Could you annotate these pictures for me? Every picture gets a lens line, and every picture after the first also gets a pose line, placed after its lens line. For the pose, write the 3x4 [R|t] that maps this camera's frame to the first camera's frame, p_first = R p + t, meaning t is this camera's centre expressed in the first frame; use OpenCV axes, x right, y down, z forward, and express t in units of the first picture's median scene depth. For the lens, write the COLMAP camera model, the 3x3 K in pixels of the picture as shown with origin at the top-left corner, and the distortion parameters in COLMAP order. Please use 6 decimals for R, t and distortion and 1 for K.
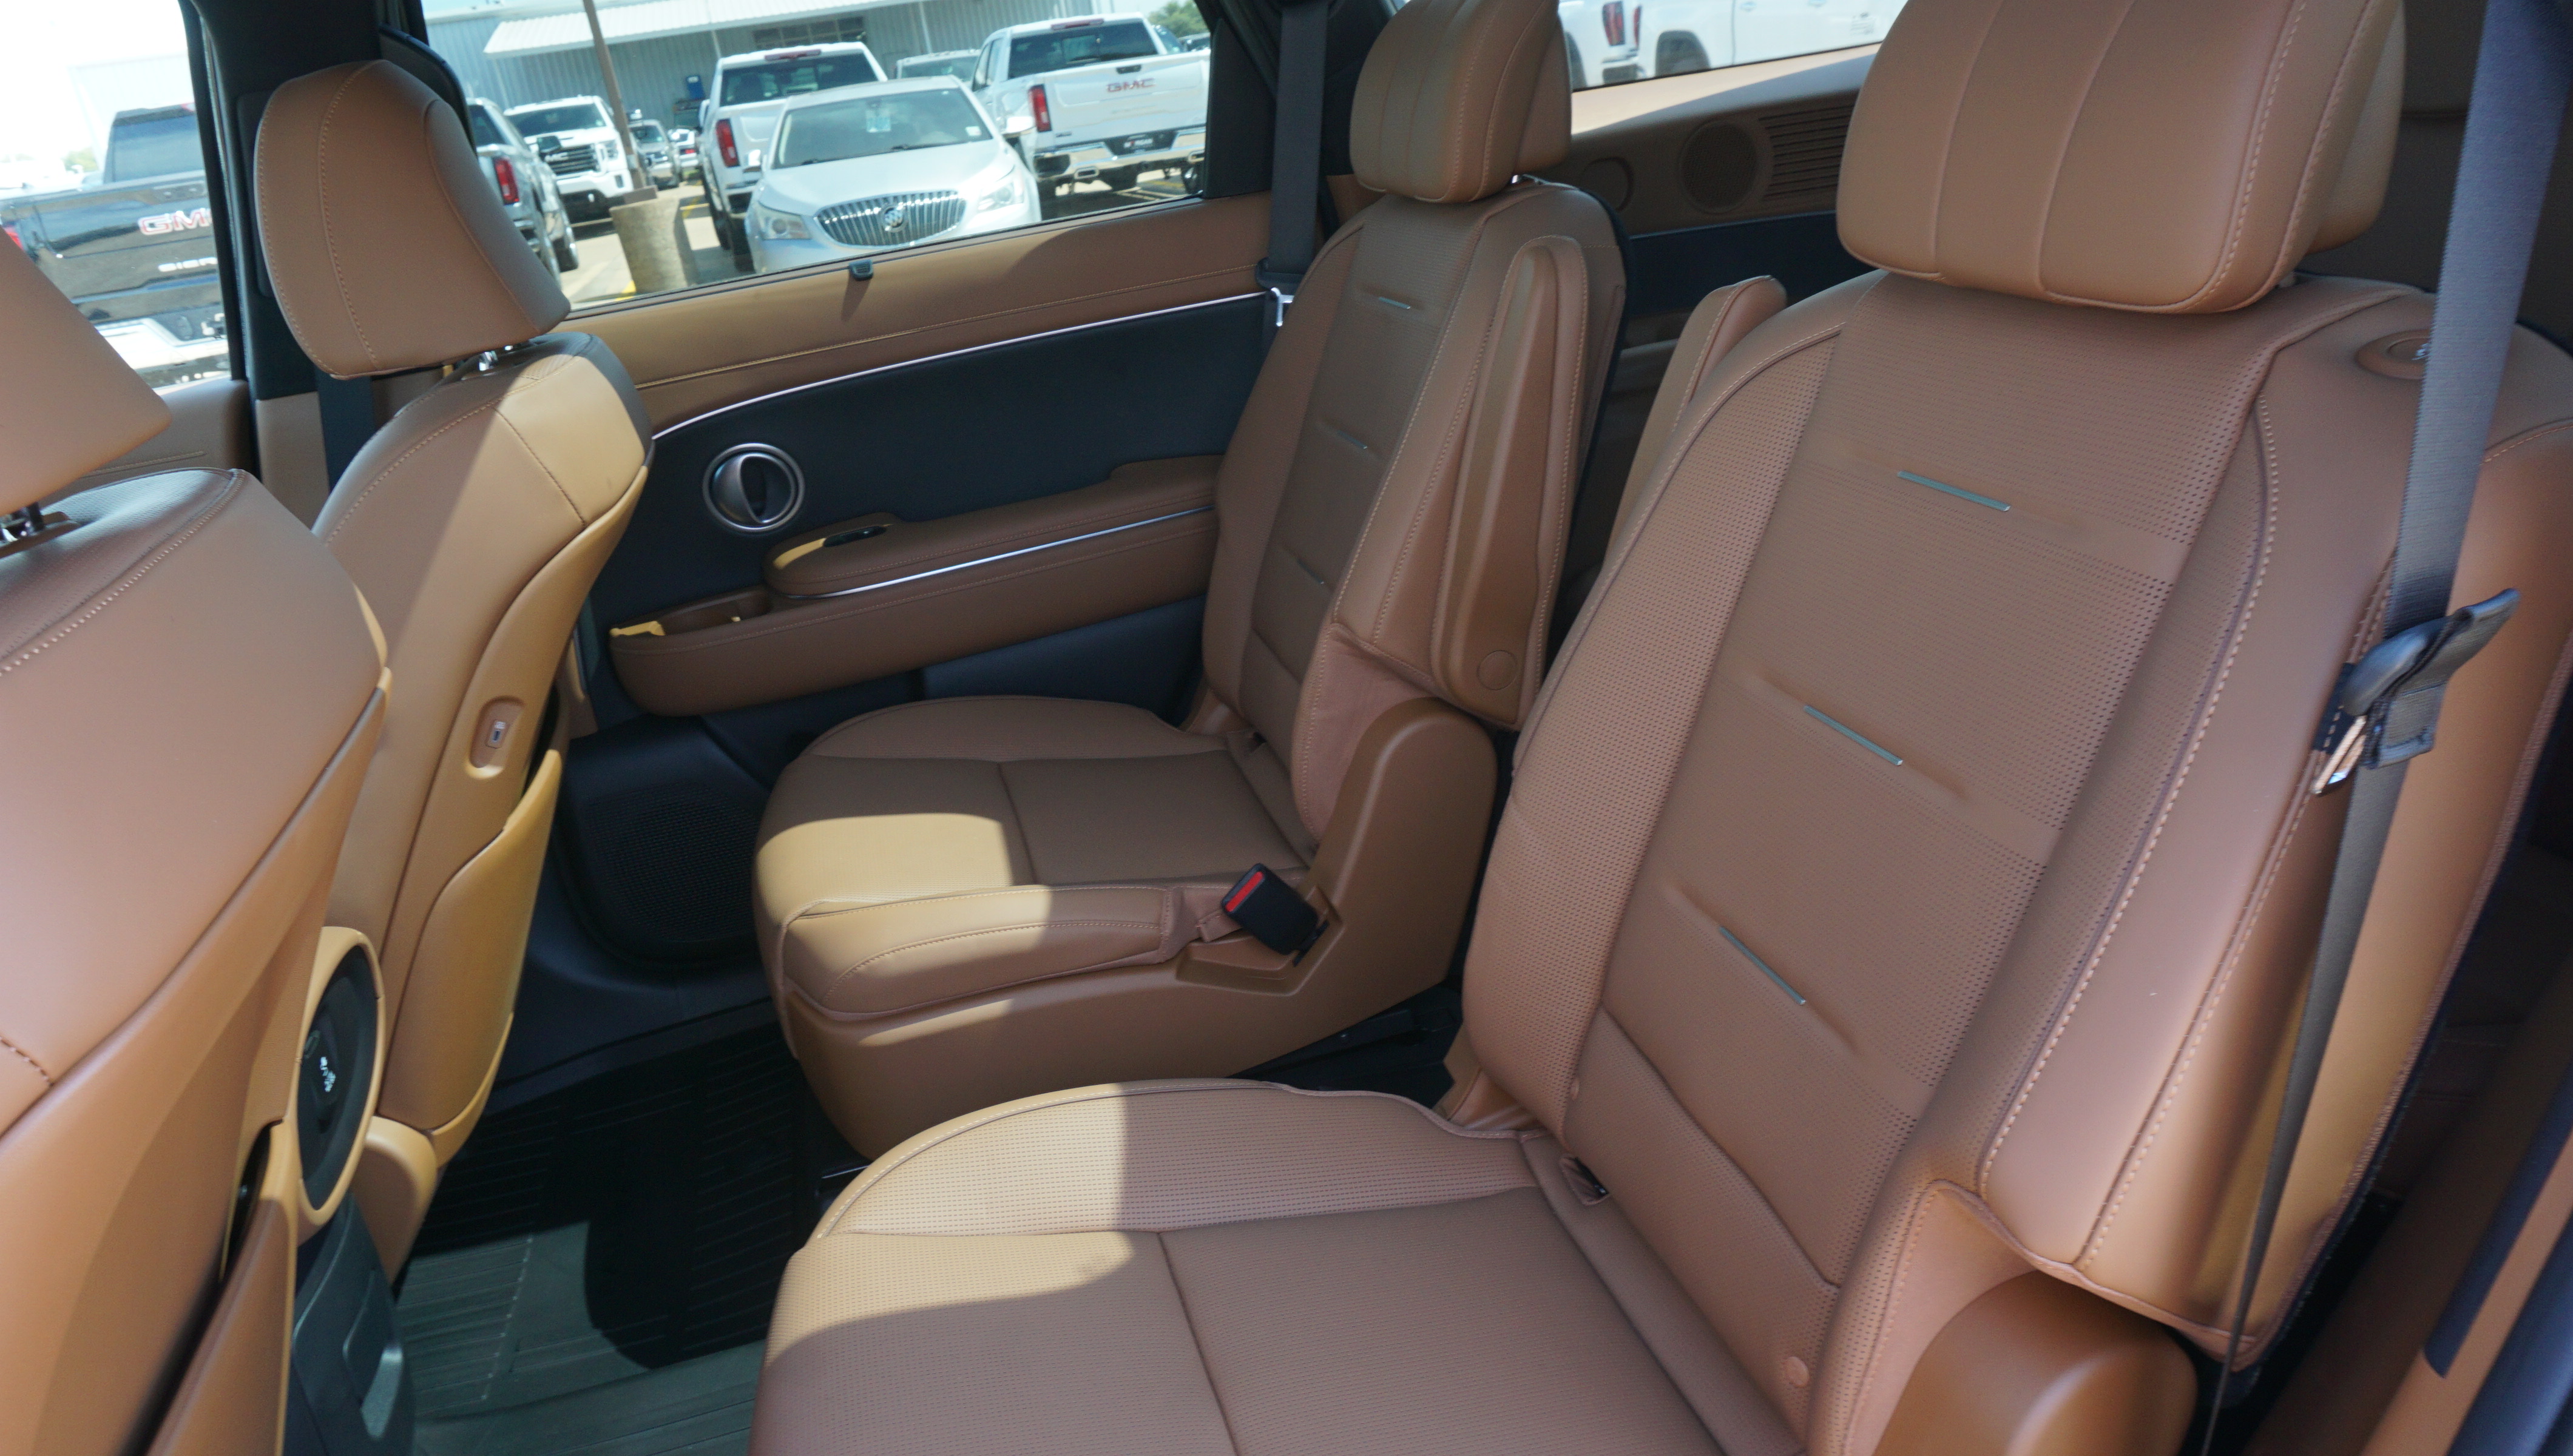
lens RADIAL K [[1747.5, 0, 1285.3], [0, 1747.5, 716.7], [0, 0, 1]] dist [-0.036984, 0.034698]
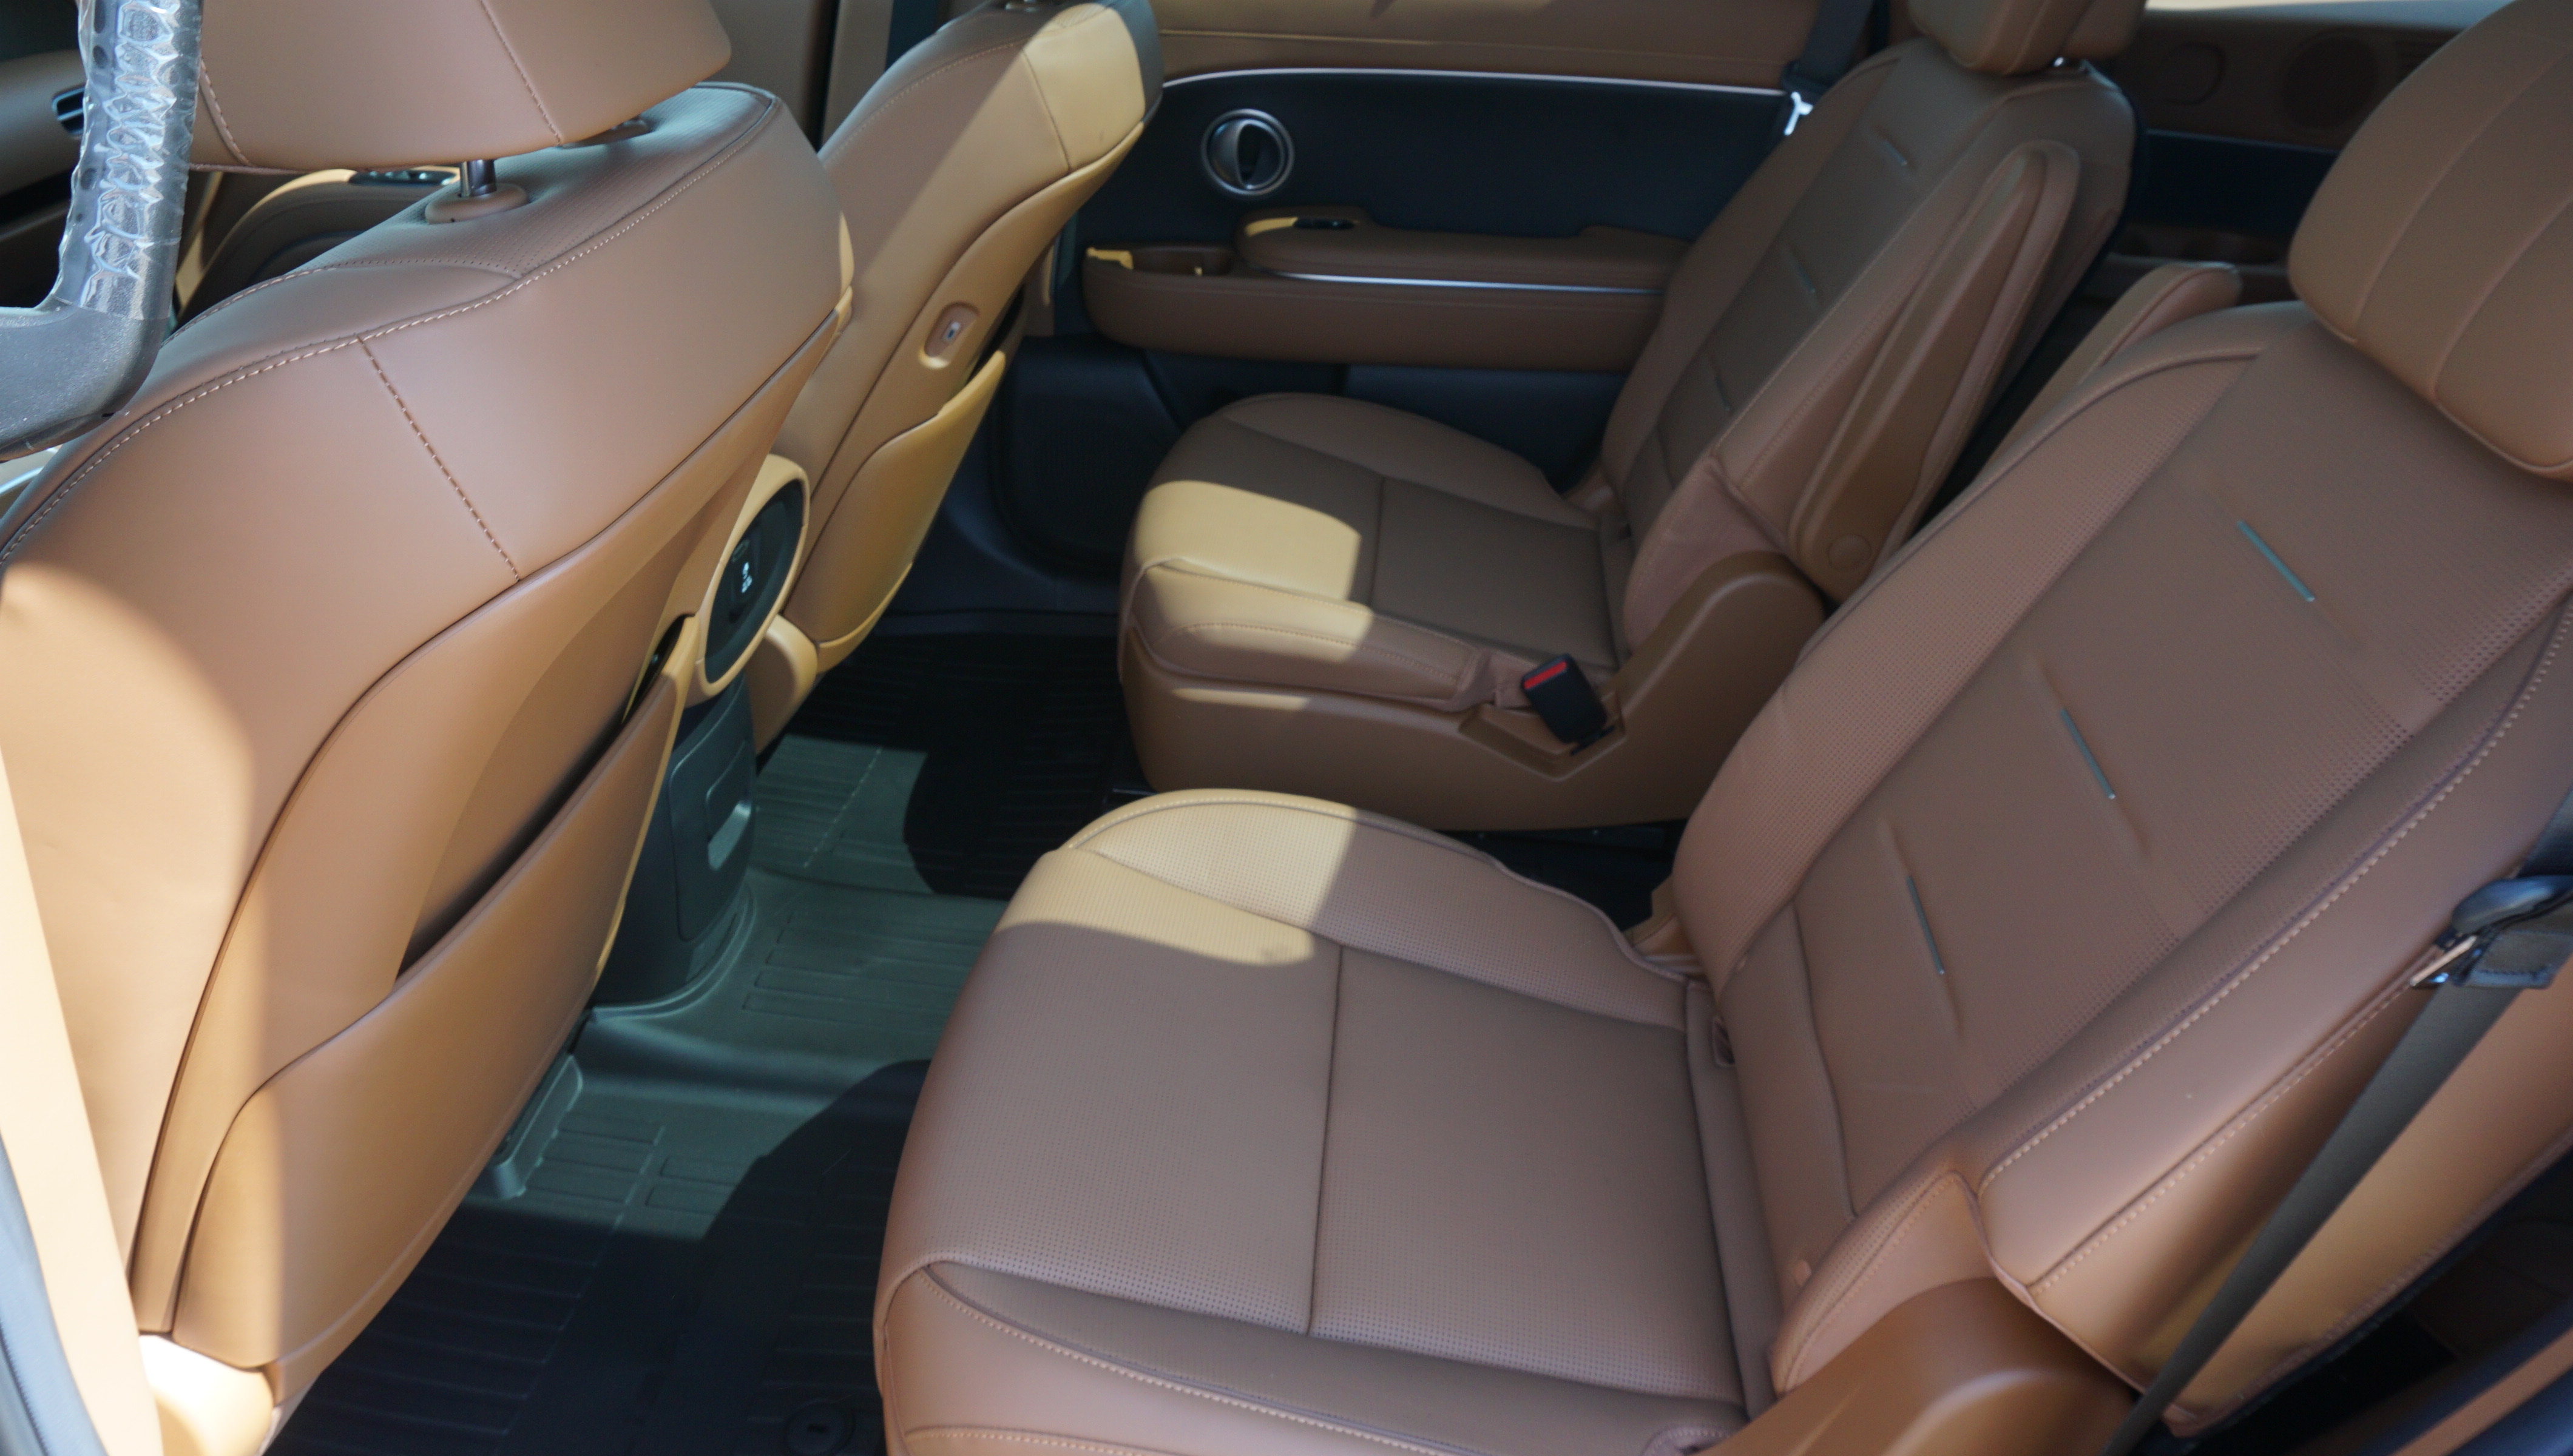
lens RADIAL K [[1747.5, 0, 1285.3], [0, 1747.5, 716.7], [0, 0, 1]] dist [-0.036984, 0.034698]
pose [[0.920859, 0.332490, -0.203639, 0.056461], [-0.290962, 0.933687, 0.208734, -0.052457], [0.259537, -0.132964, 0.956536, -0.058388]]
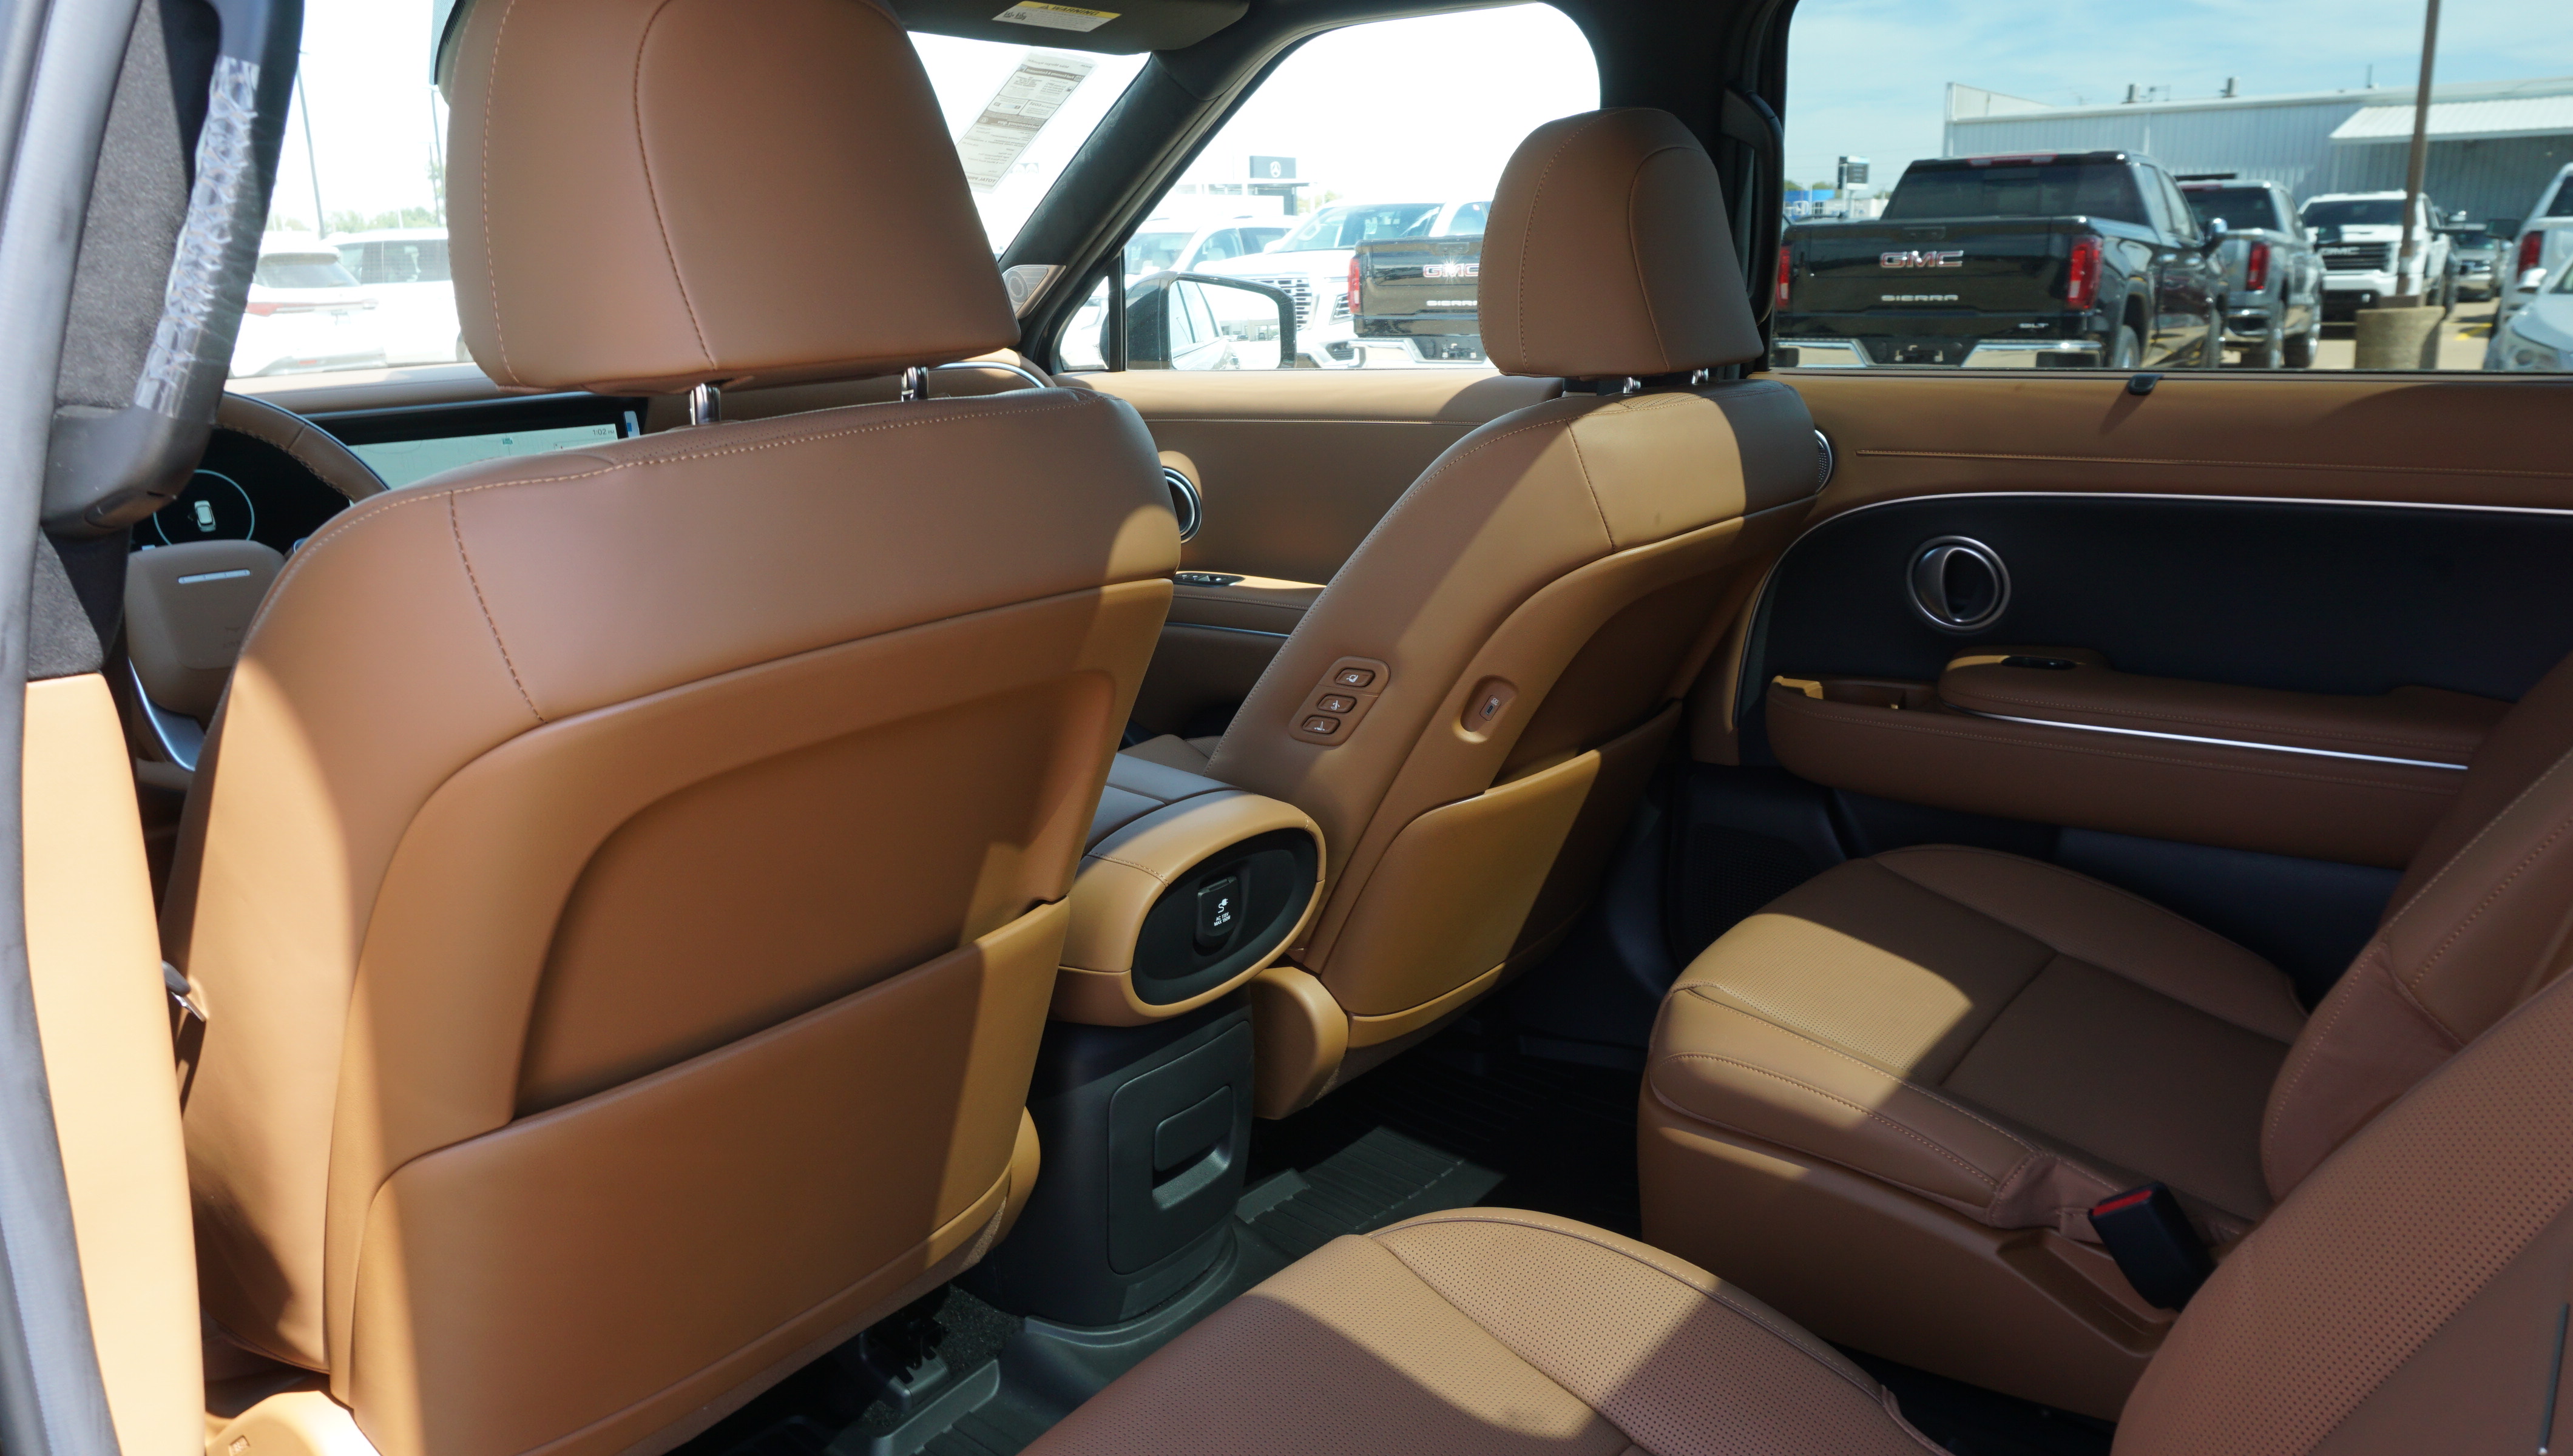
lens RADIAL K [[1747.5, 0, 1285.3], [0, 1747.5, 716.7], [0, 0, 1]] dist [-0.036984, 0.034698]
pose [[0.583364, 0.319959, -0.746534, 0.276278], [-0.348754, 0.928769, 0.125536, -0.072641], [0.733523, 0.187124, 0.653397, 0.169113]]
